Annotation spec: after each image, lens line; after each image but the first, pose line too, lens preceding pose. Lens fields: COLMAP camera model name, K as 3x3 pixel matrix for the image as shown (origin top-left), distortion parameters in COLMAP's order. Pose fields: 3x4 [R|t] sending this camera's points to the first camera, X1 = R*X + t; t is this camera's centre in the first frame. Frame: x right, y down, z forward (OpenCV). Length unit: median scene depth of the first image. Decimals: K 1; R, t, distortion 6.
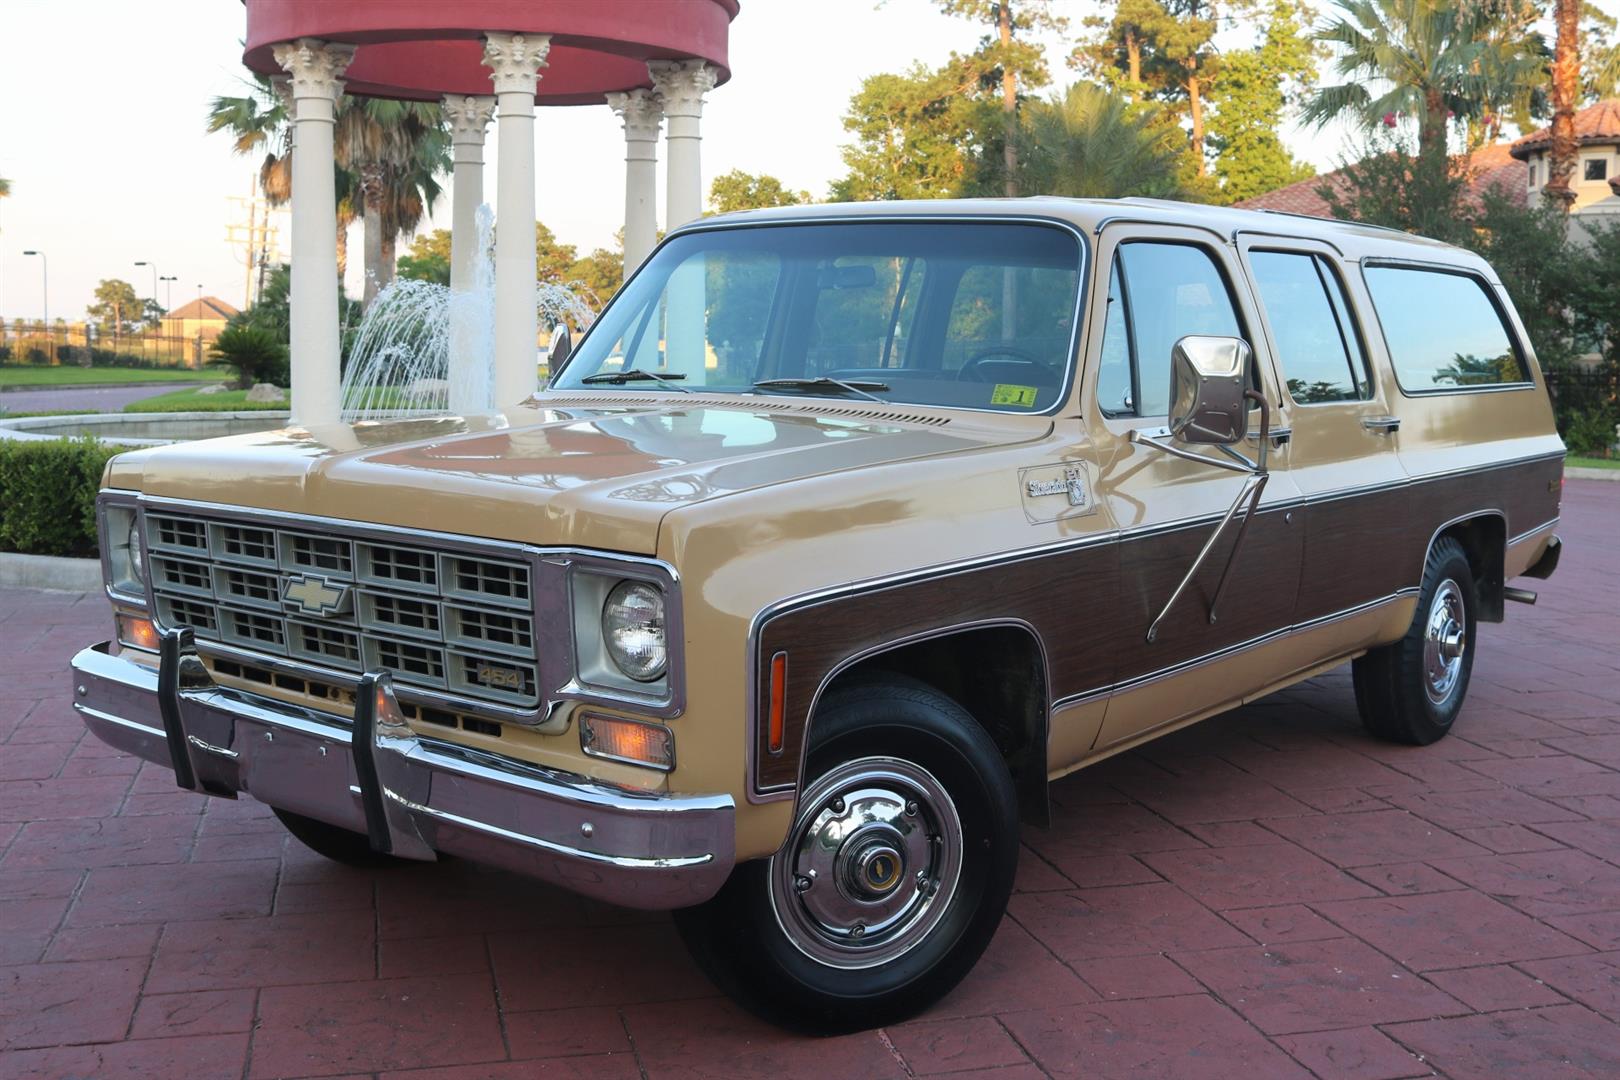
lens RADIAL K [[1782.9, 0, 810.0], [0, 1782.9, 540.0], [0, 0, 1]] dist [-0.115091, 0.069671]
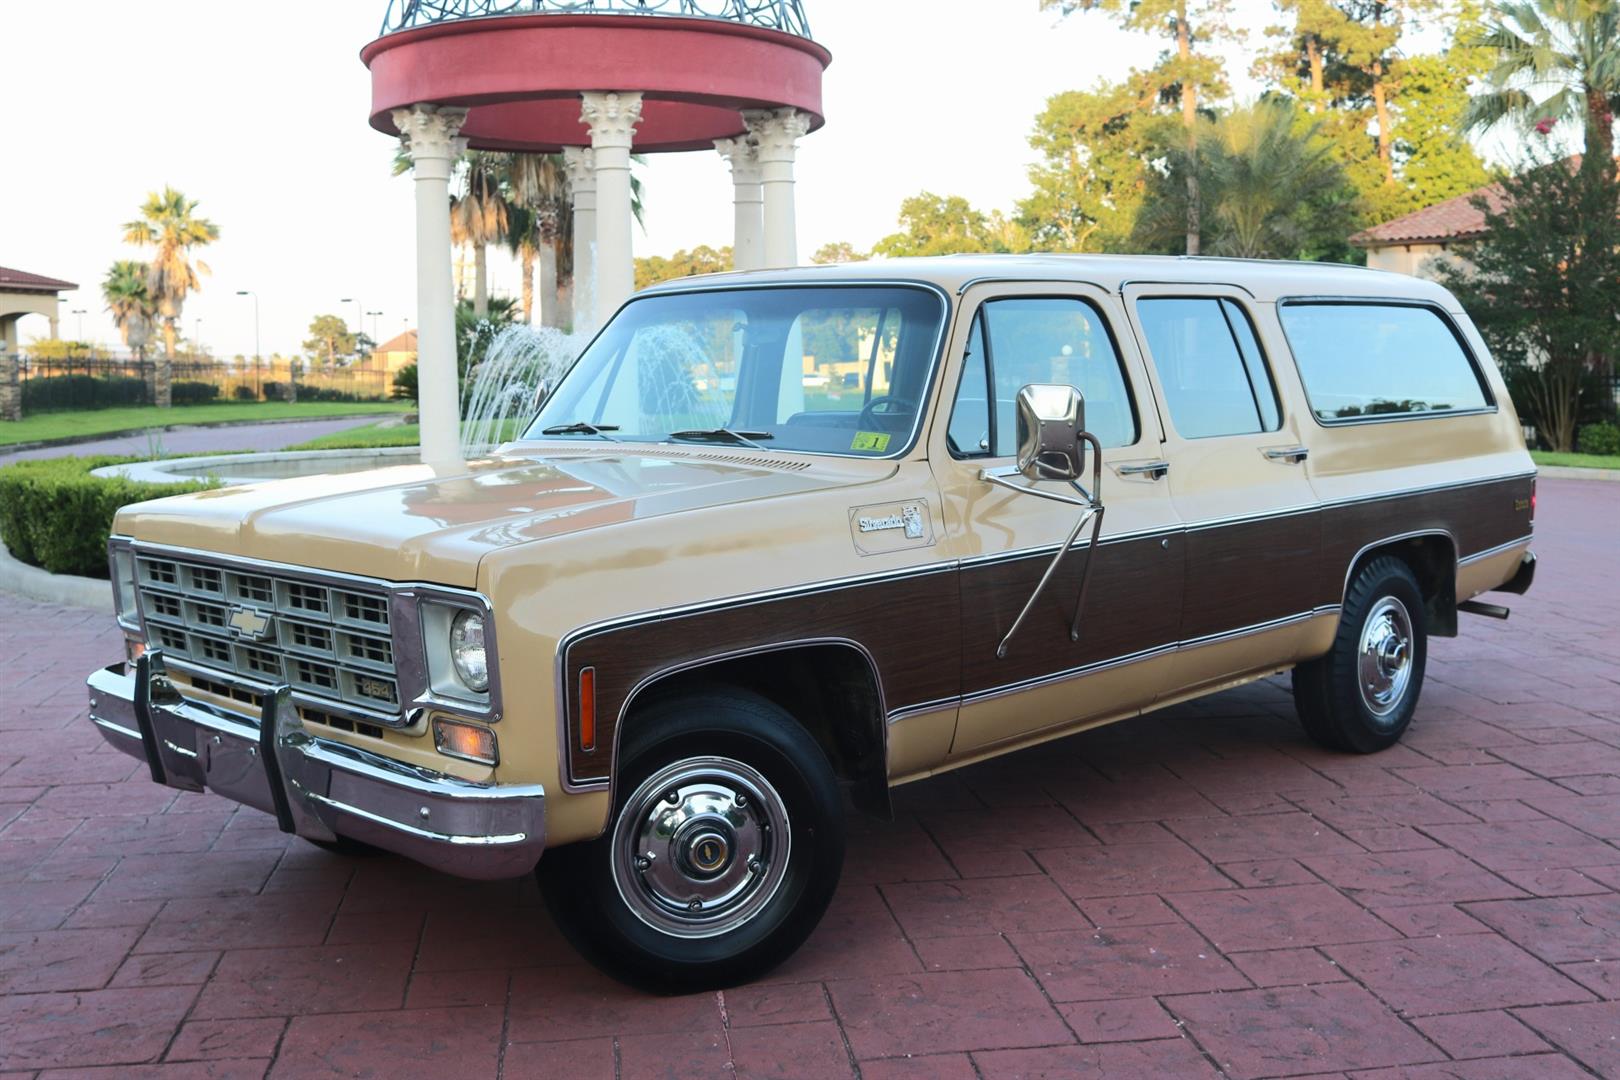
lens RADIAL K [[1782.9, 0, 810.0], [0, 1782.9, 540.0], [0, 0, 1]] dist [-0.115091, 0.069671]
pose [[0.993457, -0.014490, -0.113282, 0.123866], [0.013231, 0.999842, -0.011861, -0.003259], [0.113436, 0.010285, 0.993492, -0.082414]]
